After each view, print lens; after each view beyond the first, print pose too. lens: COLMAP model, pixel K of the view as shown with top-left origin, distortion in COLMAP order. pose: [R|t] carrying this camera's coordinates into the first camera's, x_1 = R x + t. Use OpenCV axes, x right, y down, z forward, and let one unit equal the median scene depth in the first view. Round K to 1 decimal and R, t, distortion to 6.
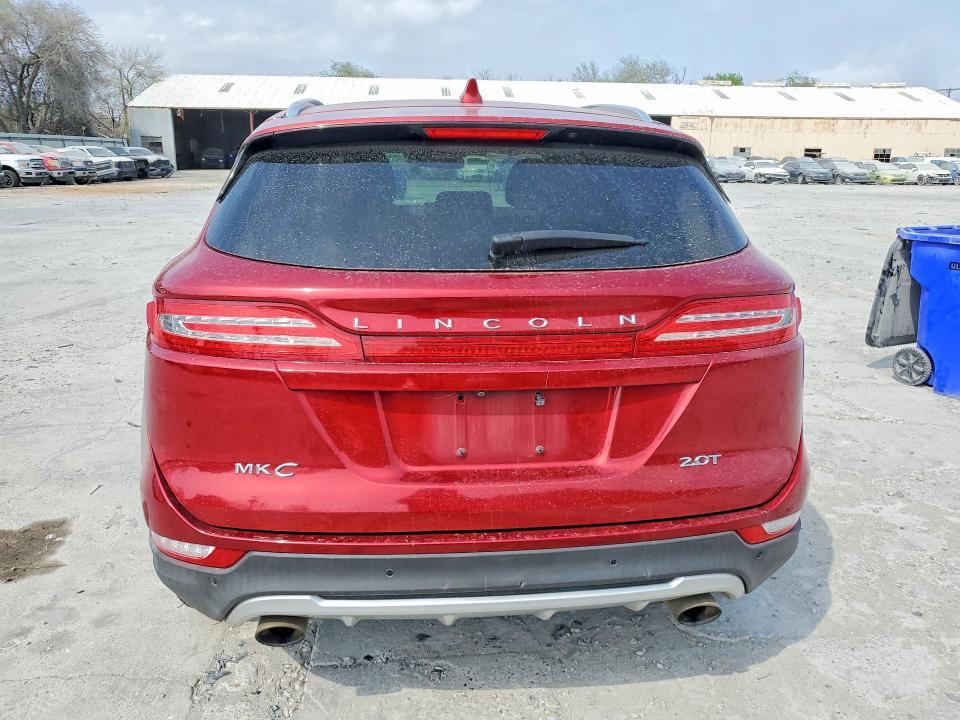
lens RADIAL K [[804.4, 0, 480.8], [0, 804.4, 360.9], [0, 0, 1]] dist [0.011880, 0.007327]
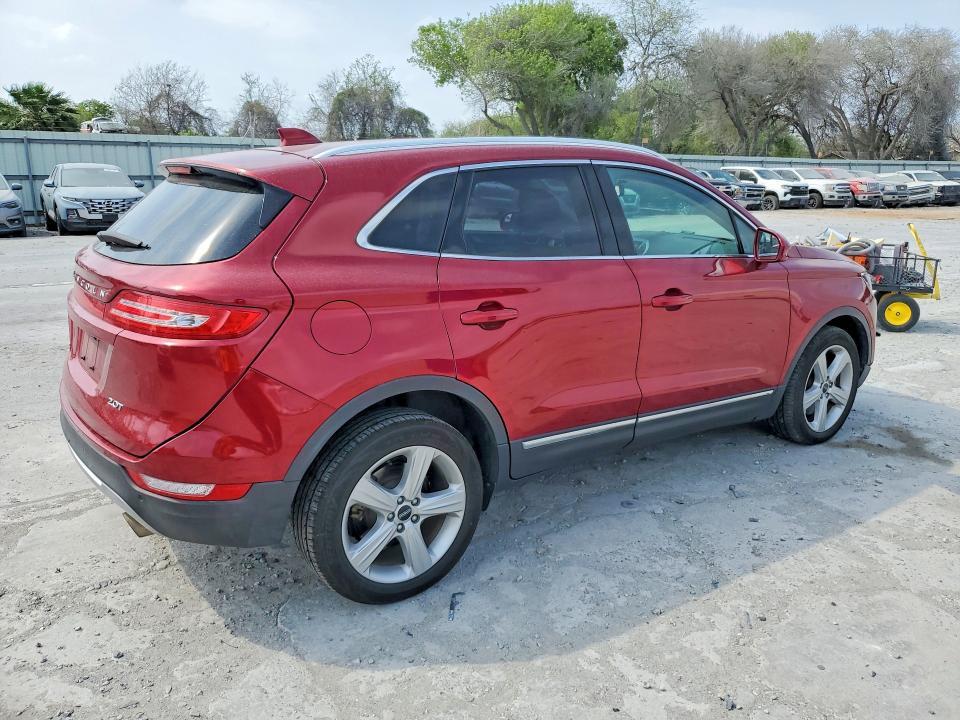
lens RADIAL K [[804.4, 0, 481.1], [0, 804.4, 359.3], [0, 0, 1]] dist [0.011880, 0.007327]
pose [[0.443907, 0.198444, -0.873823, 0.213516], [-0.224810, 0.968645, 0.105773, -0.028556], [0.867414, 0.149491, 0.474600, 0.108833]]
